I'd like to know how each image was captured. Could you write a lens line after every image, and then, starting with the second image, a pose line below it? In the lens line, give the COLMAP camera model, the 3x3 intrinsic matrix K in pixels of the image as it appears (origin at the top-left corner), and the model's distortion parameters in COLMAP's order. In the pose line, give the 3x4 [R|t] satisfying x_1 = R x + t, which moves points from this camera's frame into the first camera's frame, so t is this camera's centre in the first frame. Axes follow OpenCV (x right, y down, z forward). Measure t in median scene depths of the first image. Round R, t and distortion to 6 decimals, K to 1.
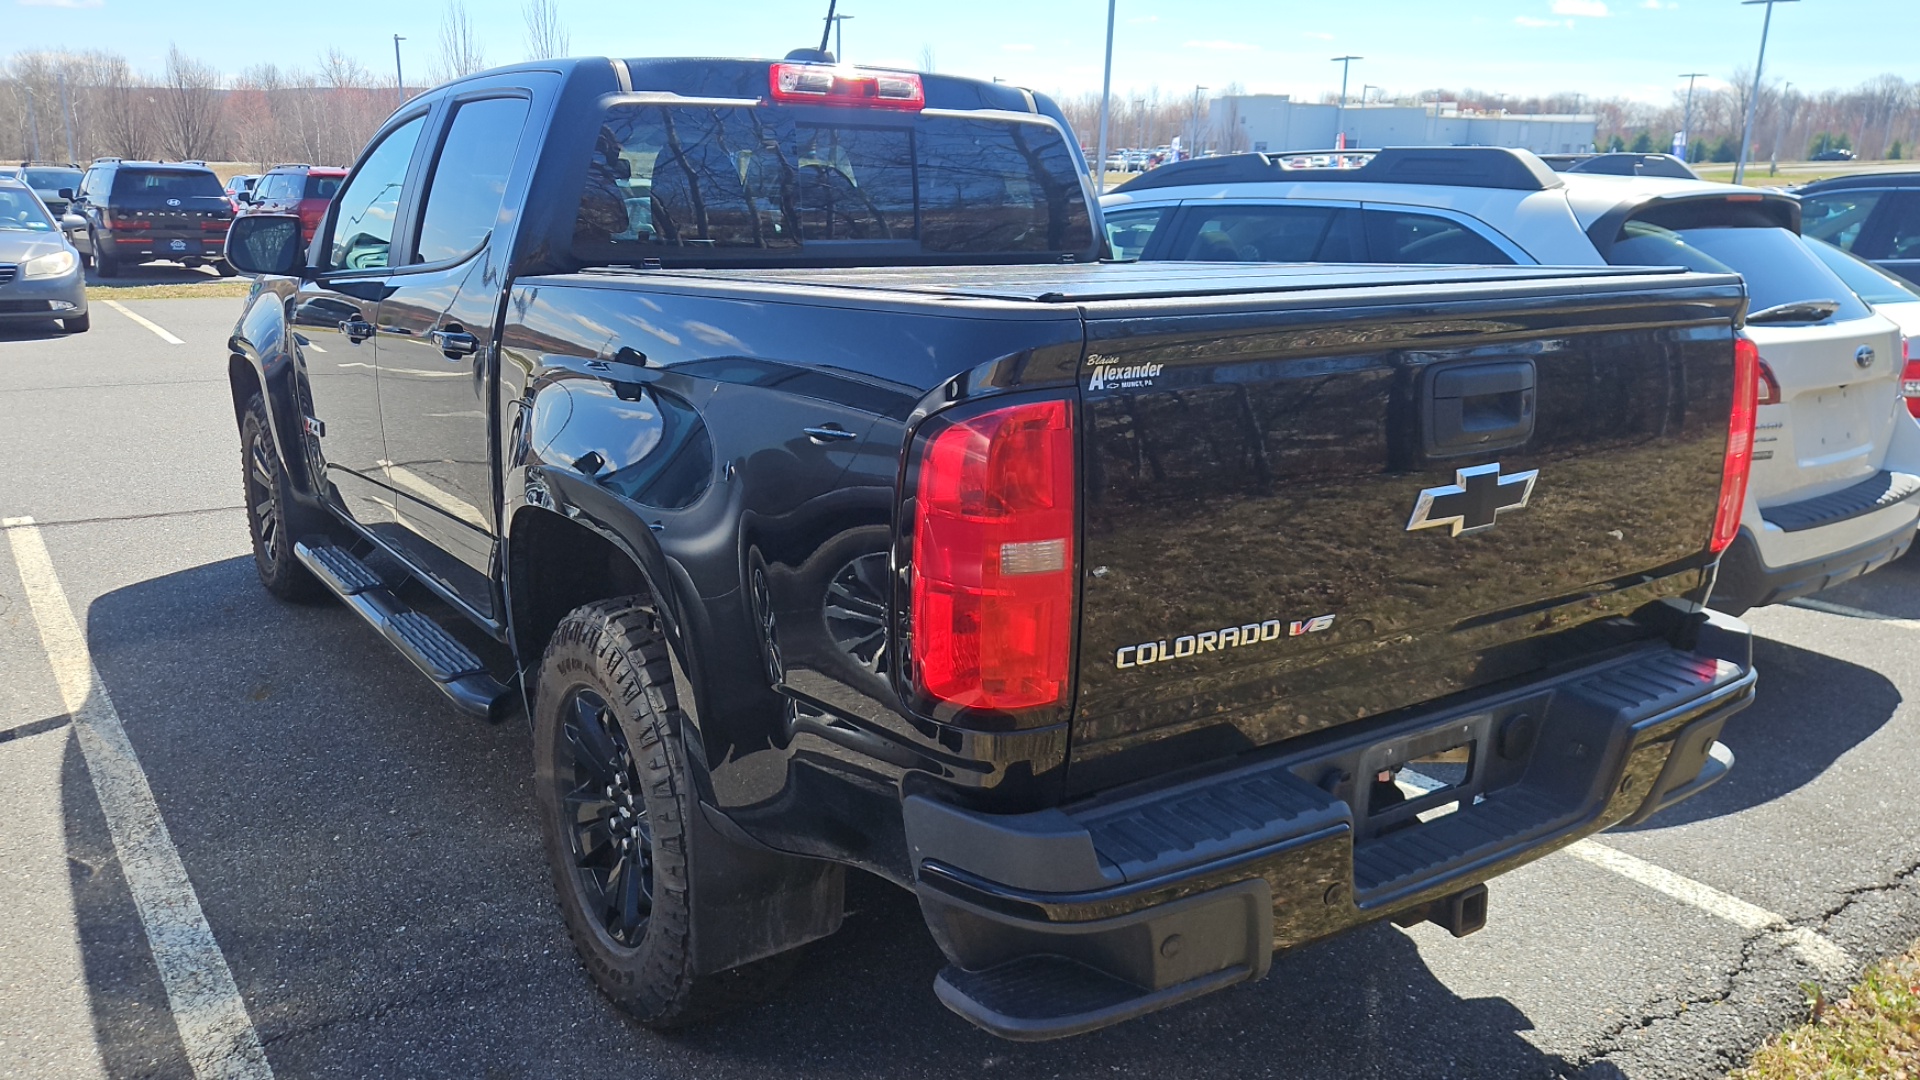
lens RADIAL K [[1424.3, 0, 964.0], [0, 1424.3, 535.7], [0, 0, 1]] dist [0.064837, -0.025383]
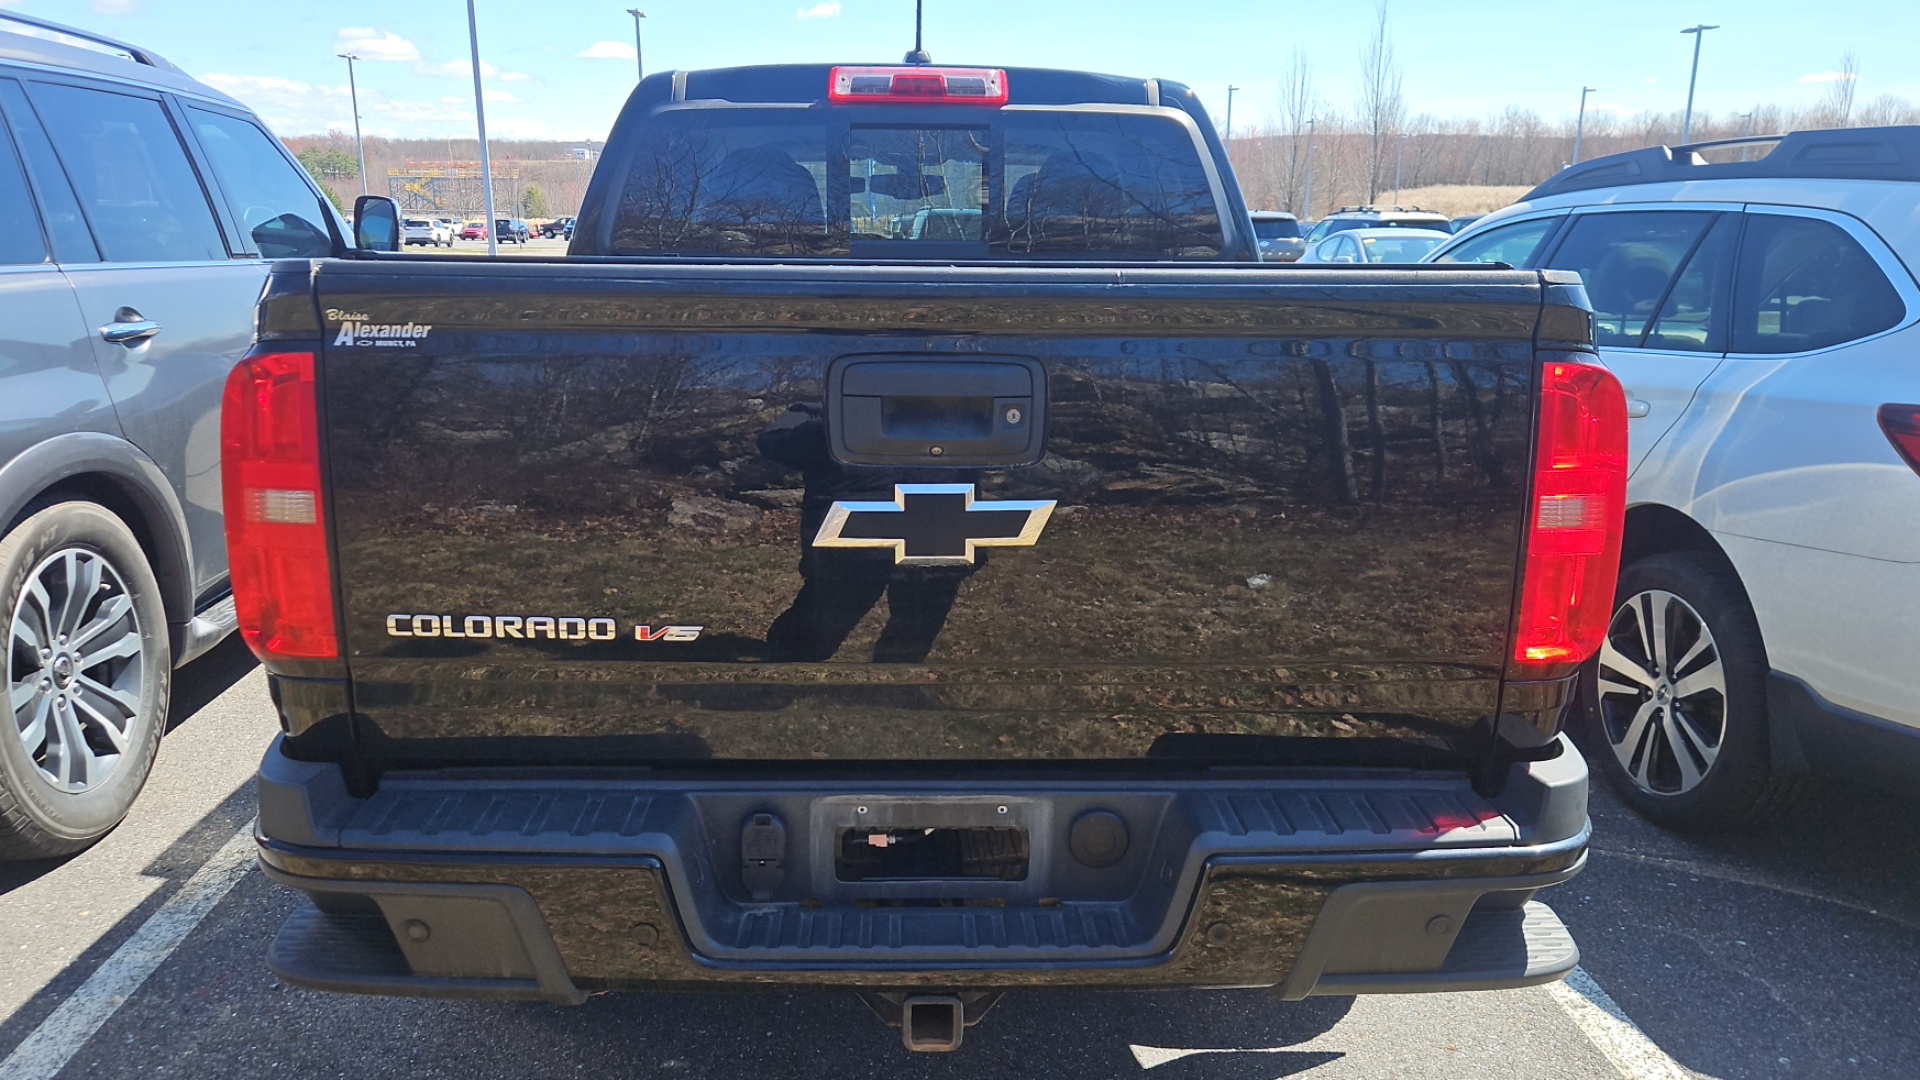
lens RADIAL K [[1424.3, 0, 948.2], [0, 1424.3, 550.4], [0, 0, 1]] dist [0.064837, -0.025383]
pose [[0.836433, 0.116156, -0.535619, 0.879091], [-0.126124, 0.991849, 0.018136, -0.028280], [0.533360, 0.052385, 0.844265, 0.337972]]
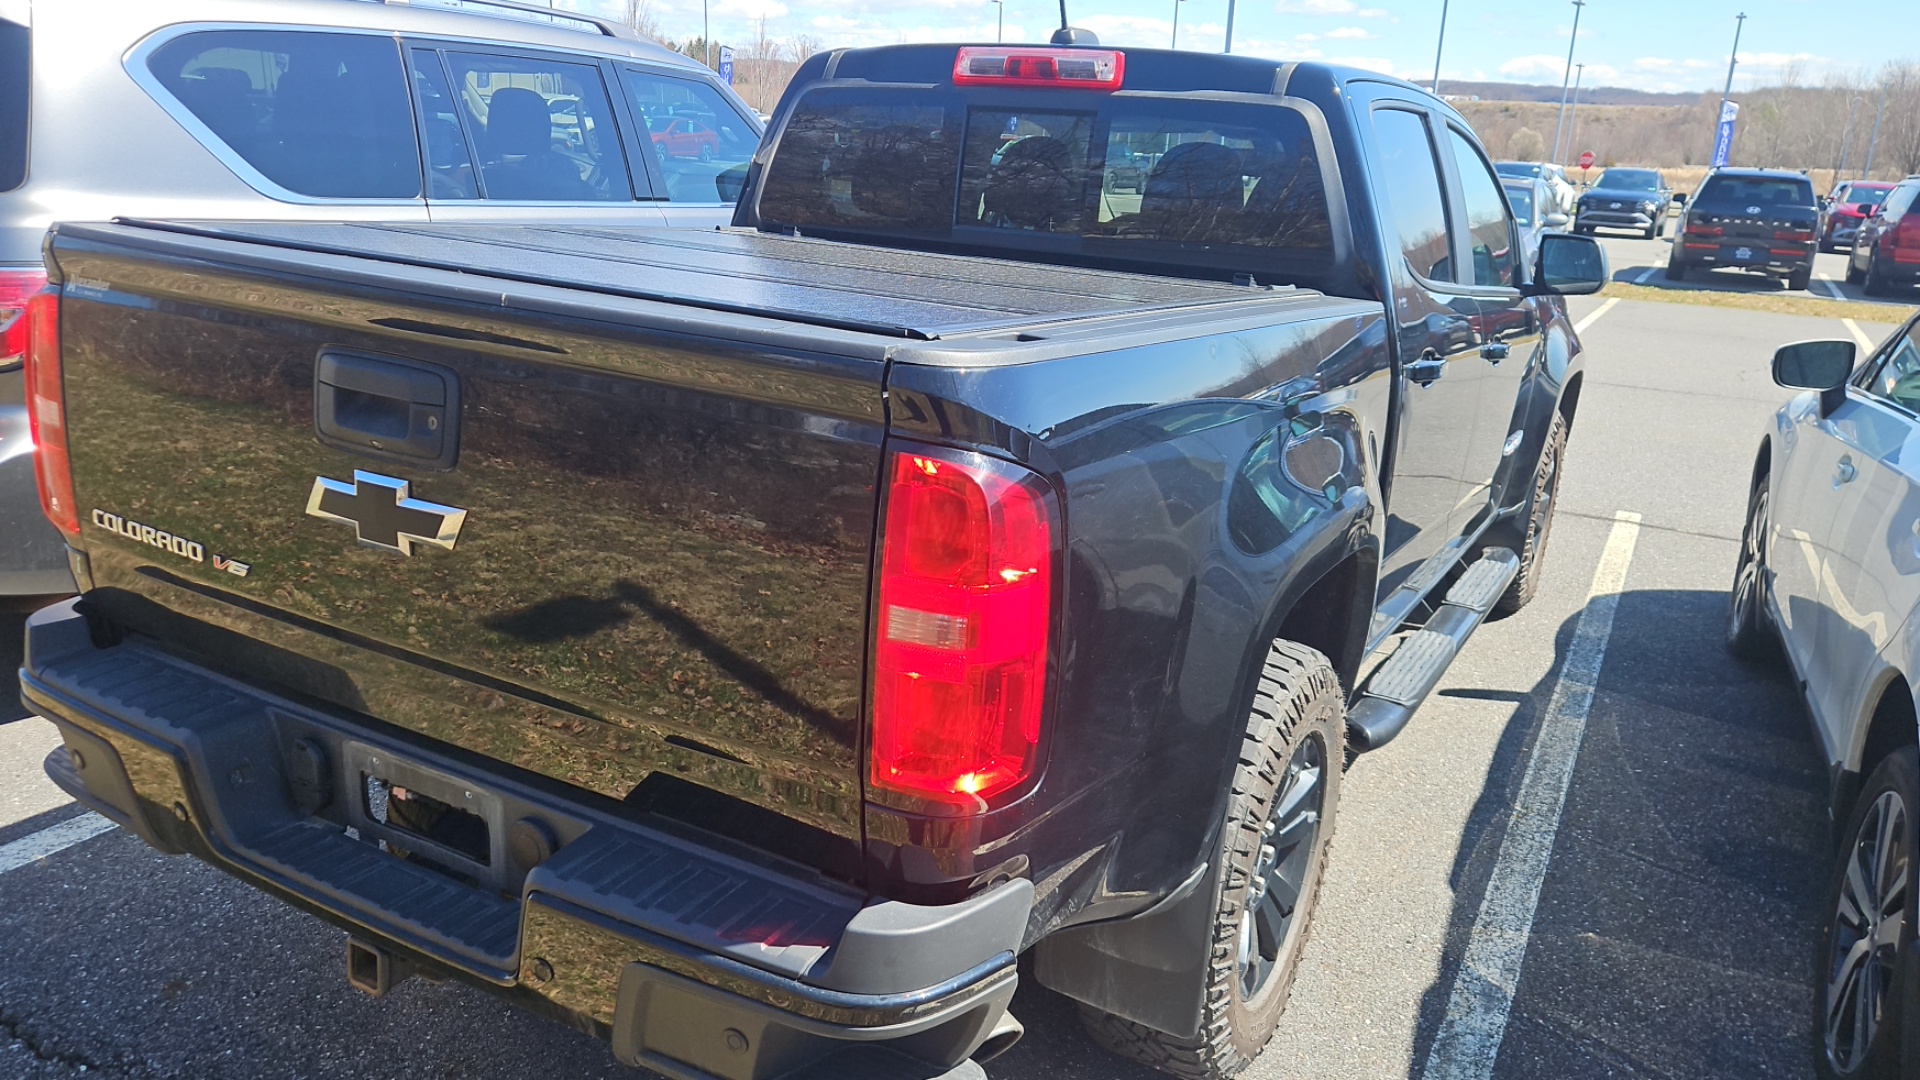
lens RADIAL K [[1424.3, 0, 948.4], [0, 1424.3, 535.4], [0, 0, 1]] dist [0.064837, -0.025383]
pose [[0.421649, 0.255332, -0.870068, 1.392490], [-0.261947, 0.952925, 0.152703, -0.259849], [0.868099, 0.163525, 0.468683, 0.971892]]
